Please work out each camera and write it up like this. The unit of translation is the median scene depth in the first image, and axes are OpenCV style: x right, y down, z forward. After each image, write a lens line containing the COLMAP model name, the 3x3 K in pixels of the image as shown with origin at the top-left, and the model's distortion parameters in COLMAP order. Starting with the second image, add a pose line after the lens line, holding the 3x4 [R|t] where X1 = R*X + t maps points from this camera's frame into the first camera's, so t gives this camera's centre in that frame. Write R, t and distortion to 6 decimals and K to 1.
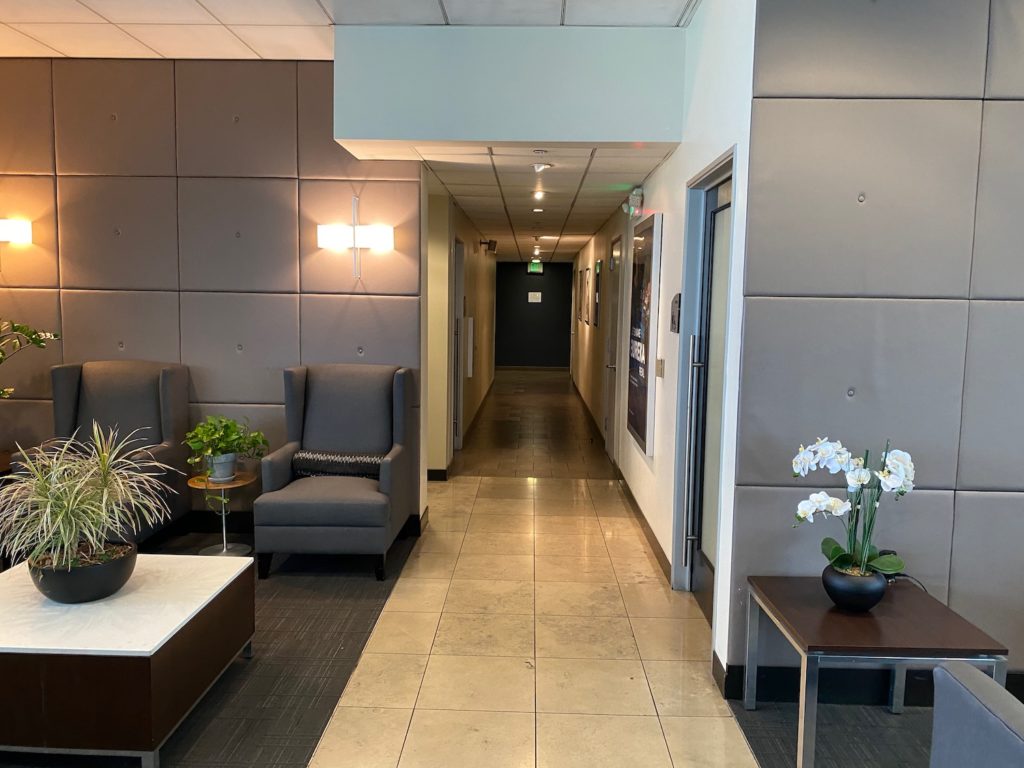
lens RADIAL K [[787.1, 0, 514.3], [0, 787.1, 370.8], [0, 0, 1]] dist [0.049332, -0.061607]
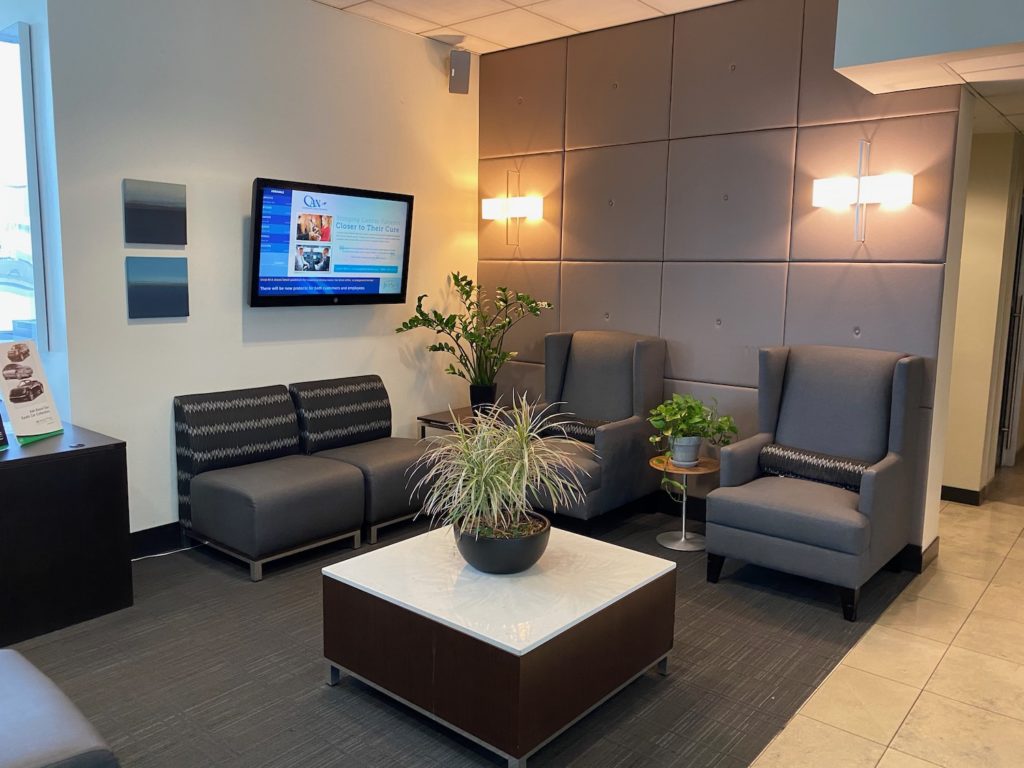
lens RADIAL K [[787.1, 0, 514.3], [0, 787.1, 370.8], [0, 0, 1]] dist [0.049332, -0.061607]
pose [[0.785525, 0.076092, -0.614135, 0.035242], [-0.058650, 0.997099, 0.048523, -0.004690], [0.616045, -0.002097, 0.787708, 0.149215]]
